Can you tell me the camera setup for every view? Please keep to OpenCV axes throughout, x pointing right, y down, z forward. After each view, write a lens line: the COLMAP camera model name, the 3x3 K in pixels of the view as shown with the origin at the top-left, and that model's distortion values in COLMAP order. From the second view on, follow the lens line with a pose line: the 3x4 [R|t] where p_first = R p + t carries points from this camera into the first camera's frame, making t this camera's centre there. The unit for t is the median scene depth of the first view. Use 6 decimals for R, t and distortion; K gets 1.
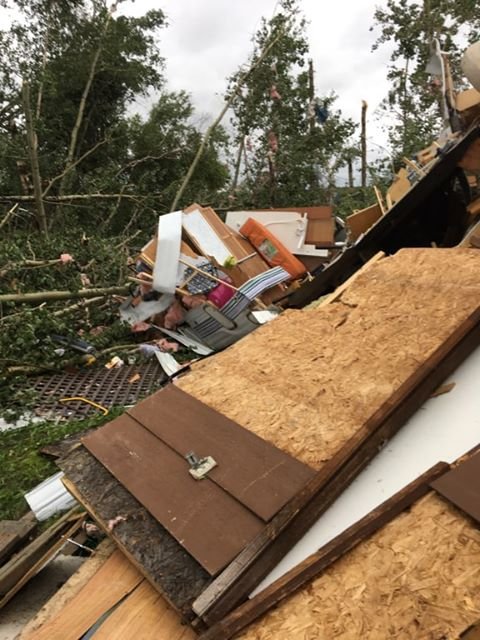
lens RADIAL K [[469.0, 0, 240.0], [0, 469.0, 320.0], [0, 0, 1]] dist [-0.007896, -0.008183]
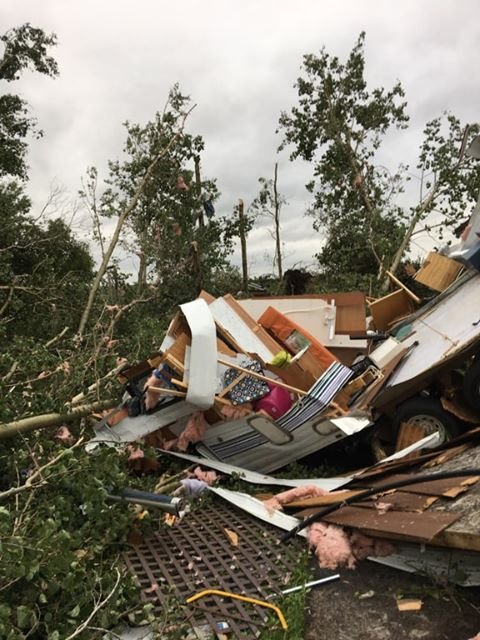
lens RADIAL K [[480.7, 0, 240.0], [0, 480.7, 320.0], [0, 0, 1]] dist [0.007091, 0.002183]
pose [[0.951117, -0.027937, 0.307563, -0.306384], [0.087417, 0.979524, -0.181359, -0.041519], [-0.296199, 0.199380, 0.934084, 0.212798]]
